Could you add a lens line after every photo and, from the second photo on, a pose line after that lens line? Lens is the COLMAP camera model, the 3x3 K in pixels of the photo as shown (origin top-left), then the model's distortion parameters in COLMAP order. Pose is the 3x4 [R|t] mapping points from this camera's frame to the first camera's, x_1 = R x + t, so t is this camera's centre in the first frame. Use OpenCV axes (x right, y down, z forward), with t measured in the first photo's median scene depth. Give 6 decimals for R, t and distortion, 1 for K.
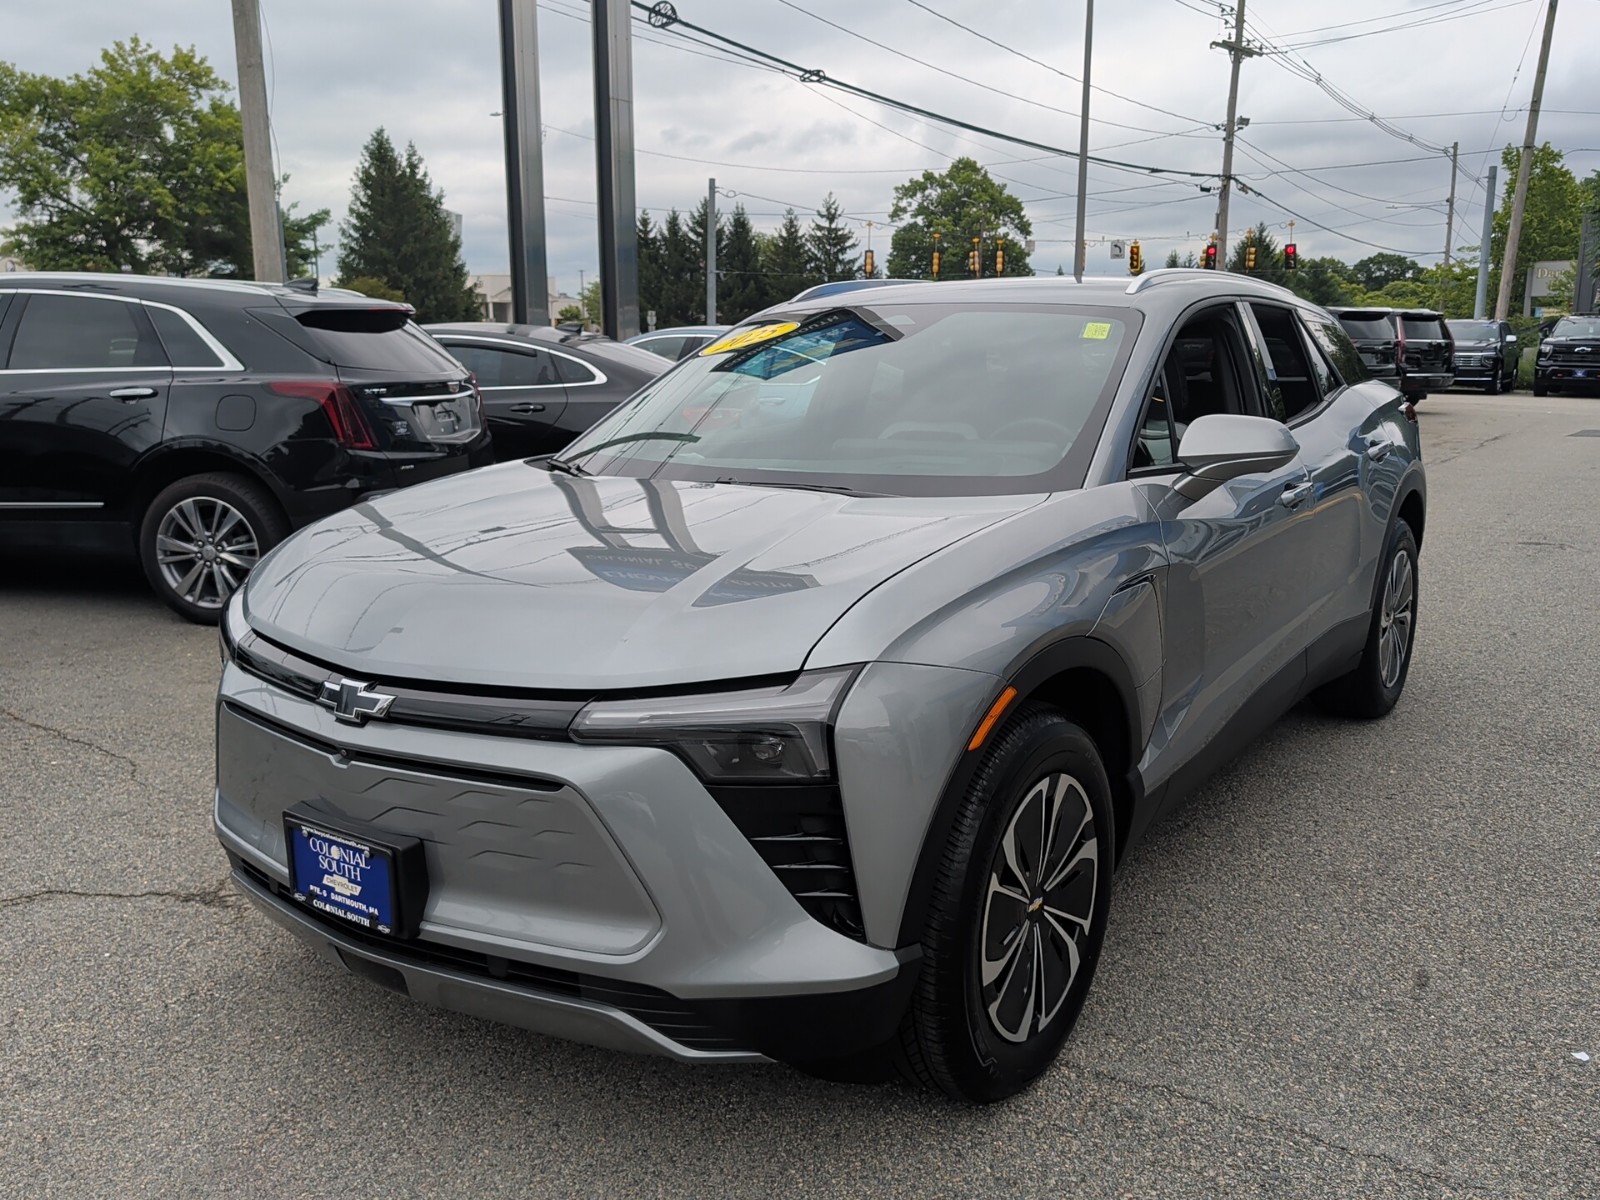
lens RADIAL K [[1353.3, 0, 805.6], [0, 1353.3, 599.8], [0, 0, 1]] dist [0.007369, 0.003996]
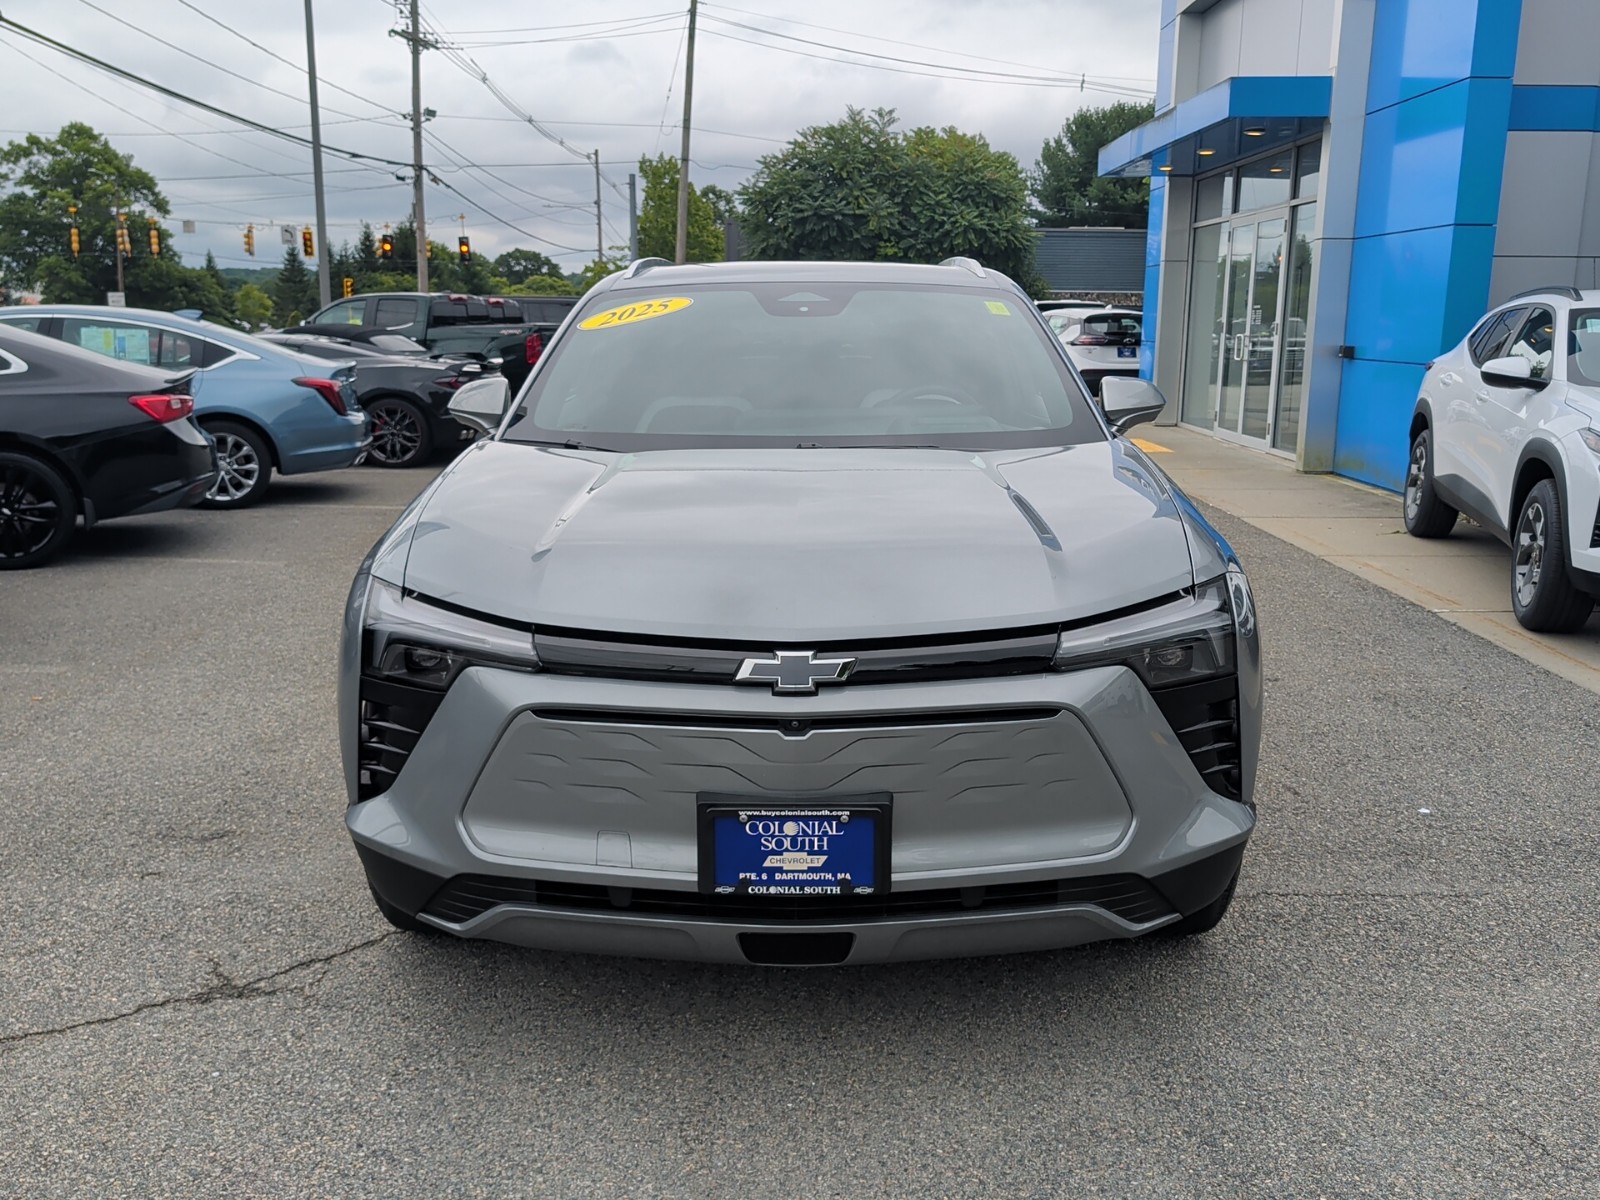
lens RADIAL K [[1358.8, 0, 807.5], [0, 1358.8, 592.8], [0, 0, 1]] dist [0.022181, -0.019880]
pose [[0.825193, -0.105051, 0.554997, -0.052541], [0.104641, 0.993977, 0.032558, -0.000805], [-0.555074, 0.031209, 0.831215, 0.010533]]
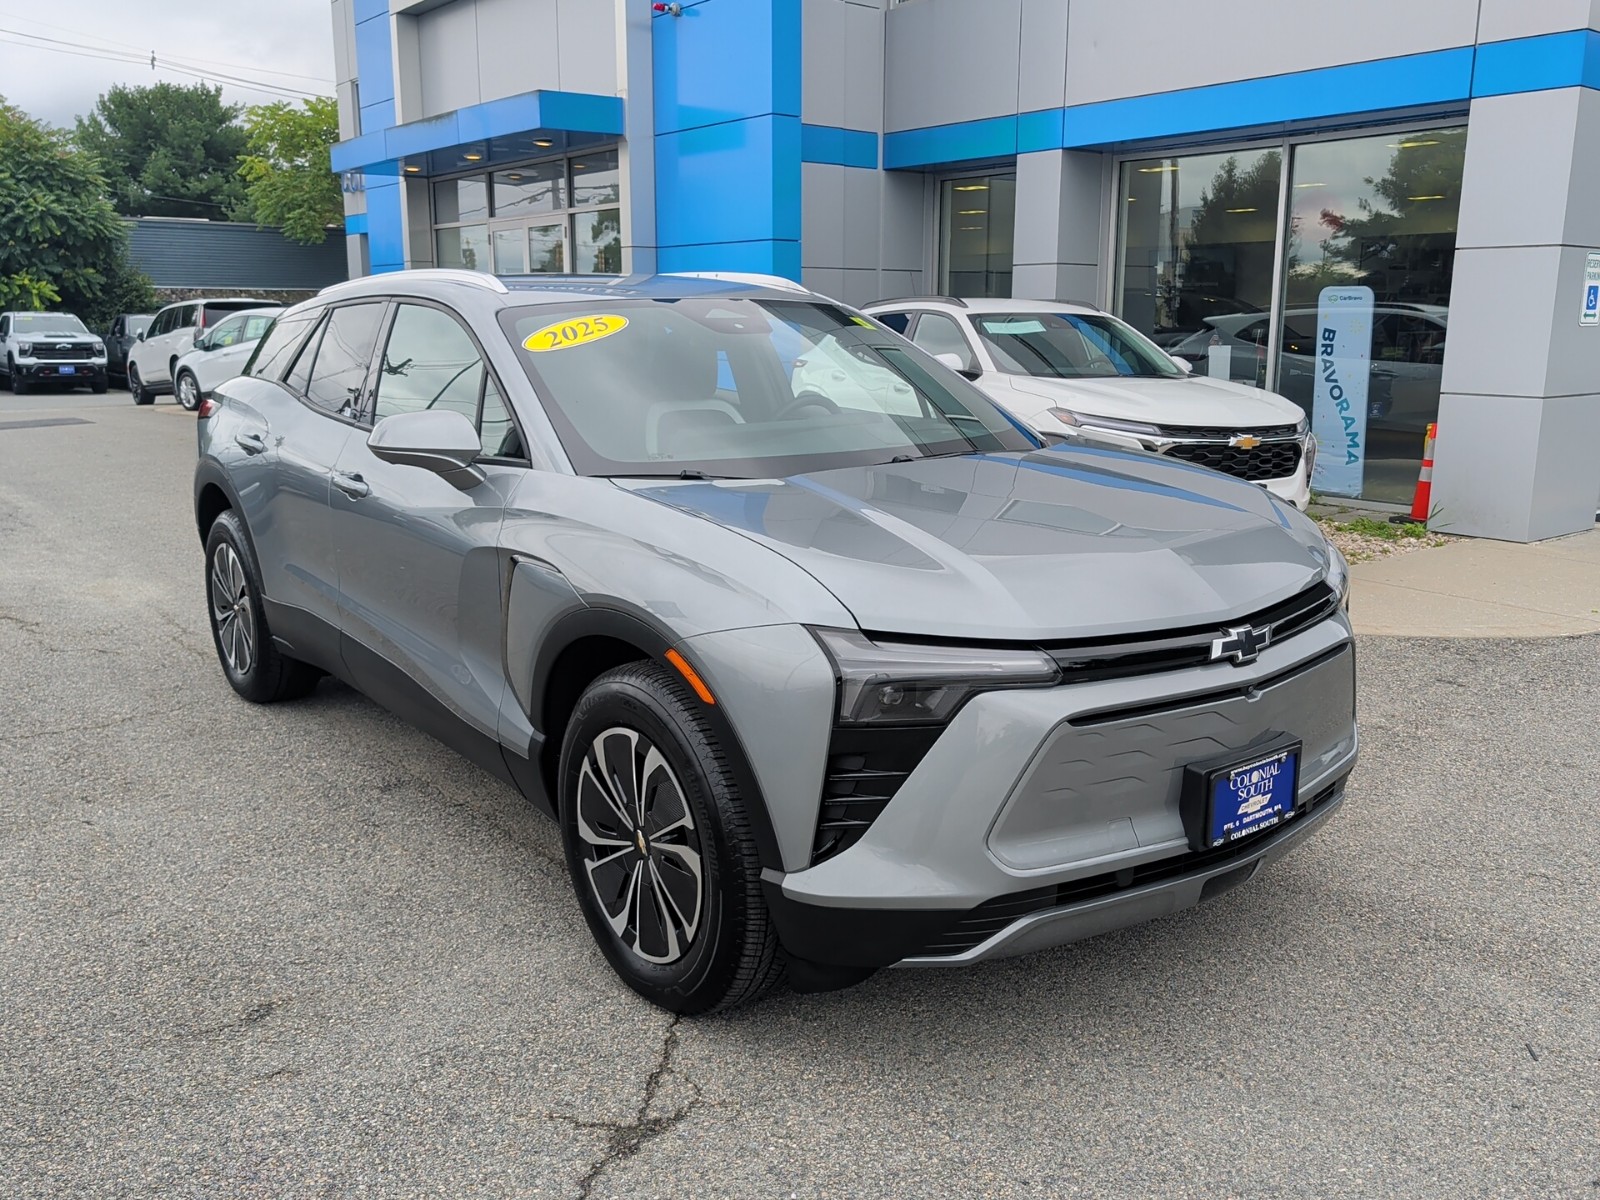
lens RADIAL K [[1353.3, 0, 805.6], [0, 1353.3, 599.8], [0, 0, 1]] dist [0.007369, 0.003996]
pose [[0.296675, -0.195339, 0.934787, -0.091576], [0.190918, 0.971228, 0.142362, -0.011915], [-0.935700, 0.136232, 0.325432, 0.058578]]
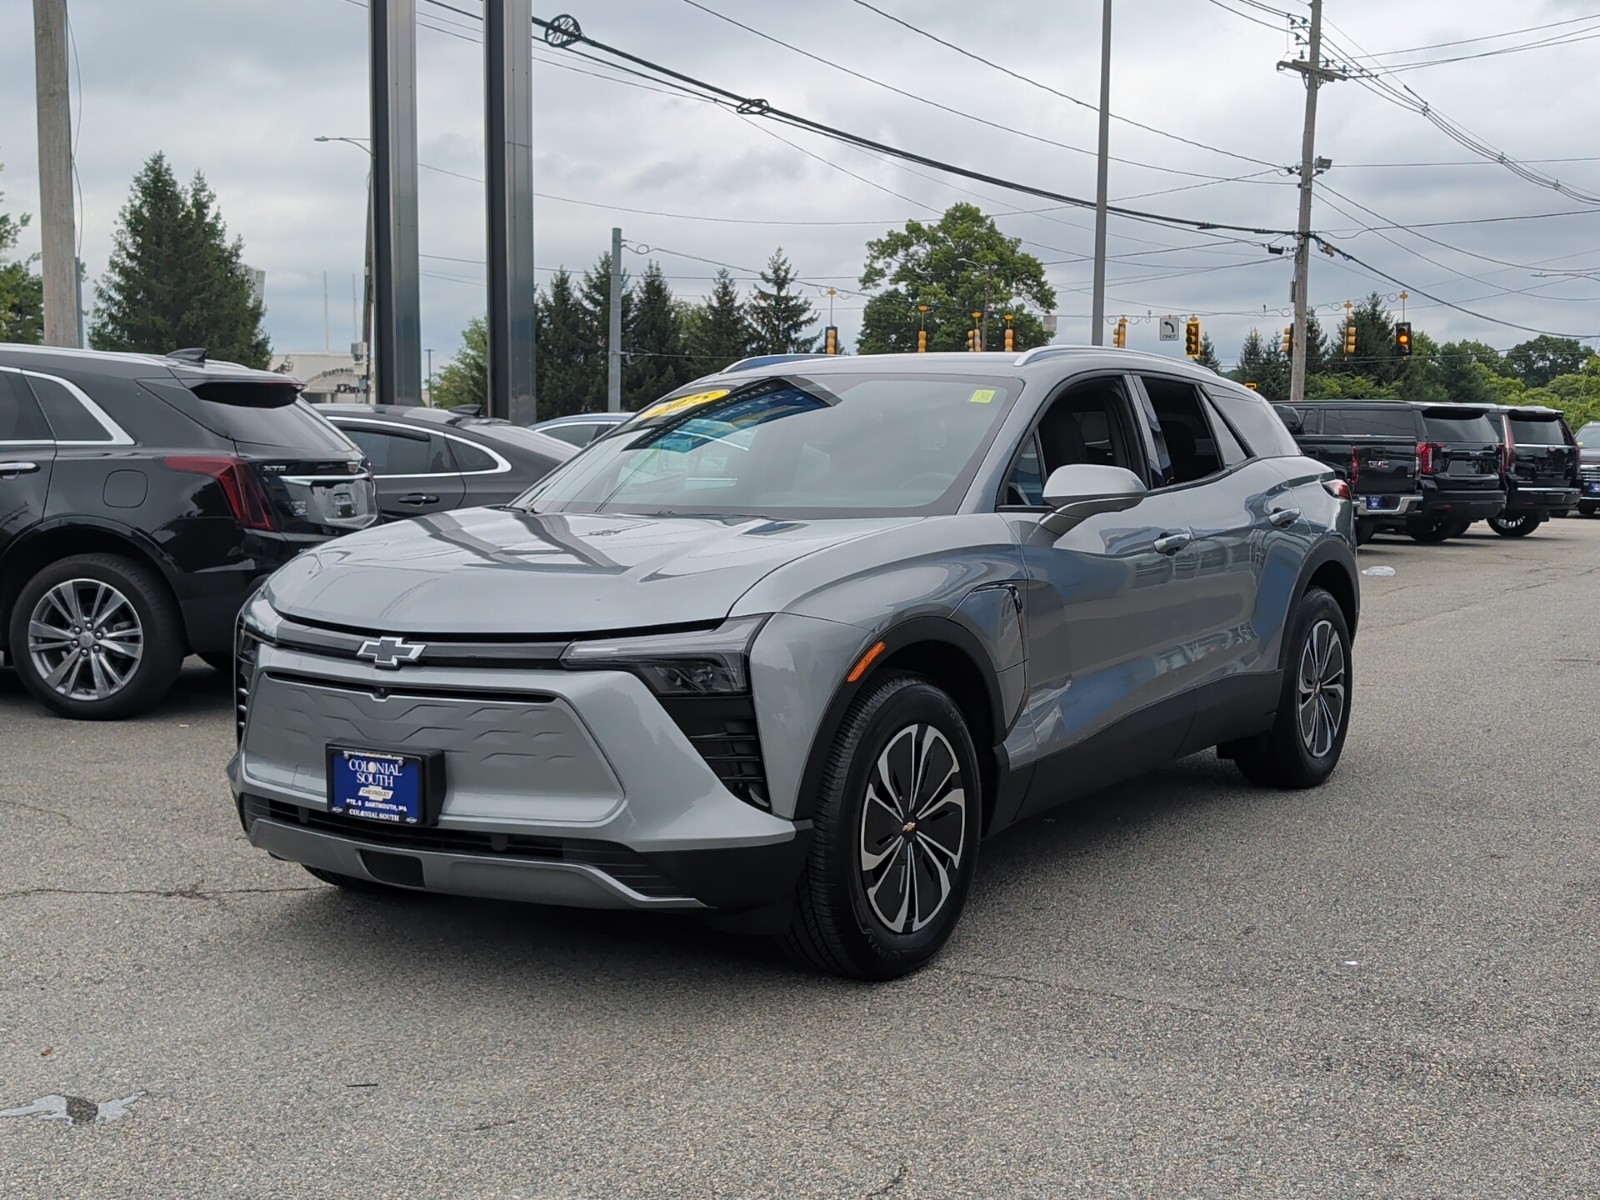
lens RADIAL K [[1939.8, 0, 805.2], [0, 1939.8, 602.9], [0, 0, 1]] dist [0.148343, -0.491428]
pose [[0.999492, 0.005015, 0.031458, 0.000849], [-0.001486, 0.993796, -0.111206, 0.014492], [-0.031821, 0.111103, 0.993299, -0.056076]]
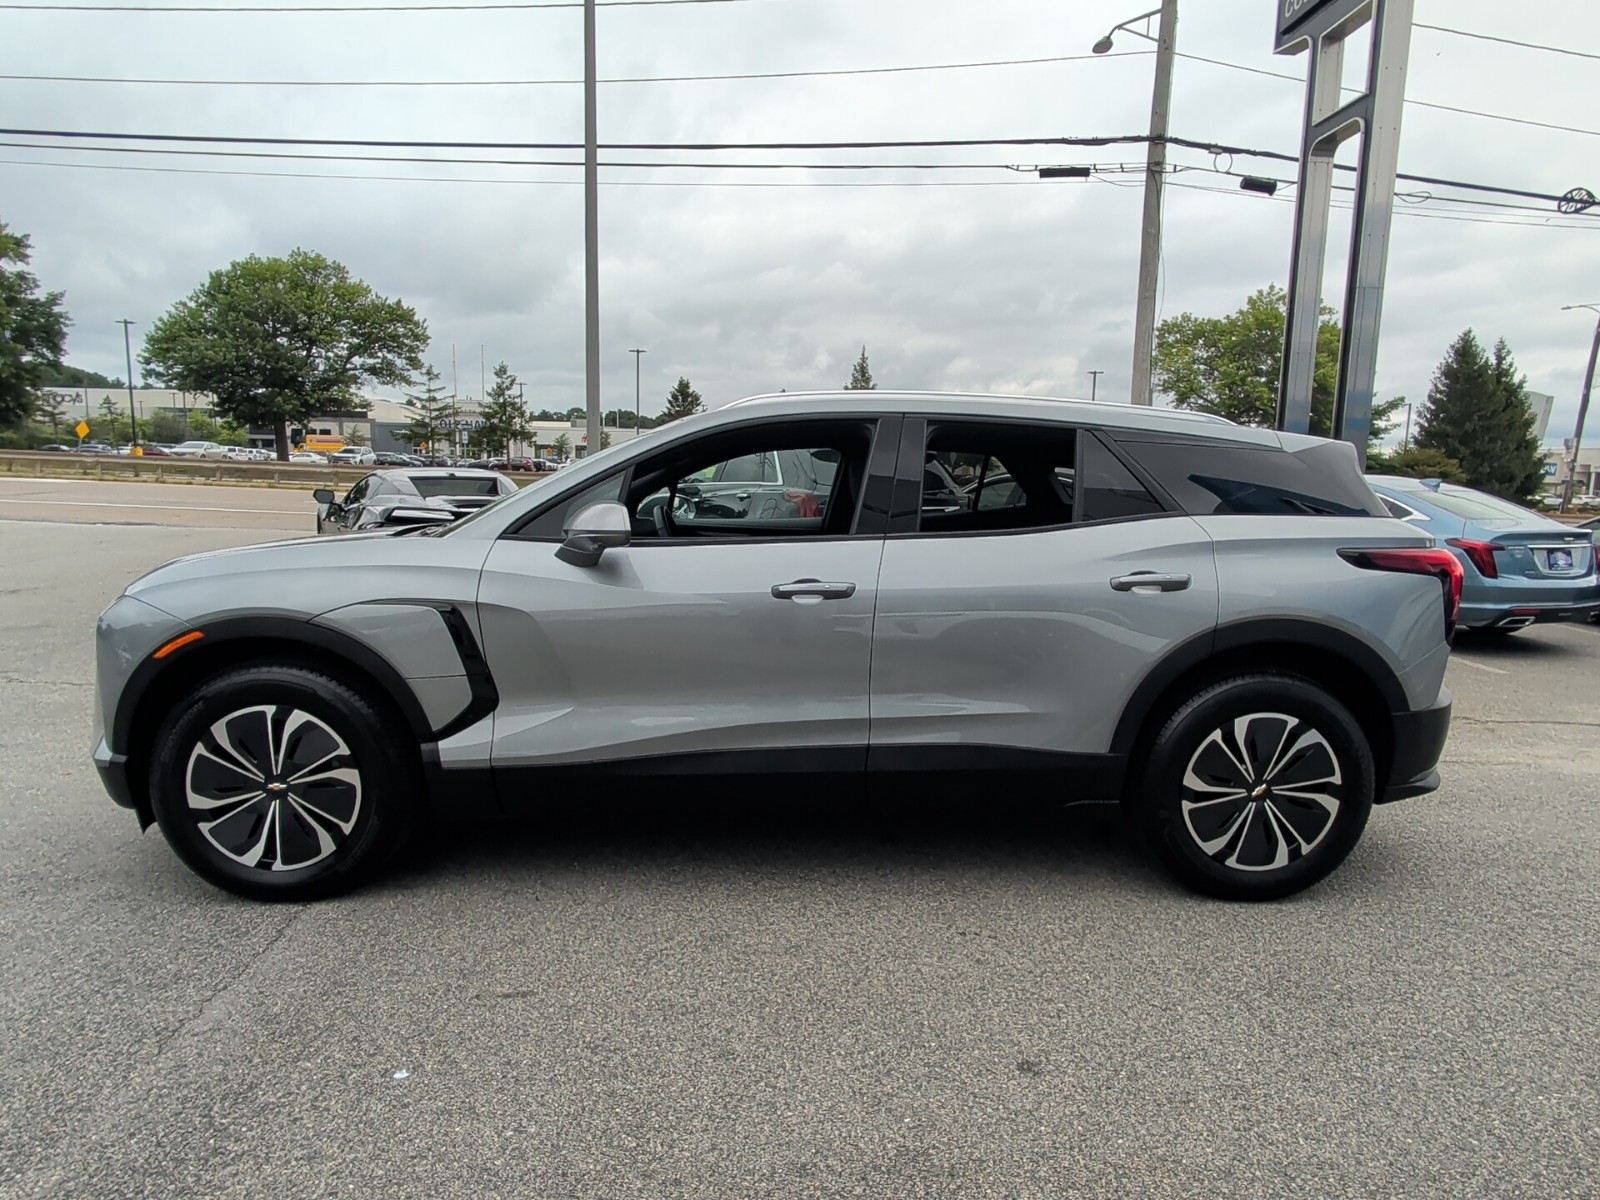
lens RADIAL K [[960.8, 0, 810.1], [0, 960.8, 625.1], [0, 0, 1]] dist [-0.000438, -0.000016]
pose [[0.607036, 0.140111, -0.782225, 0.092707], [-0.182902, 0.982541, 0.034052, -0.007464], [0.773339, 0.122400, 0.622065, 0.050421]]
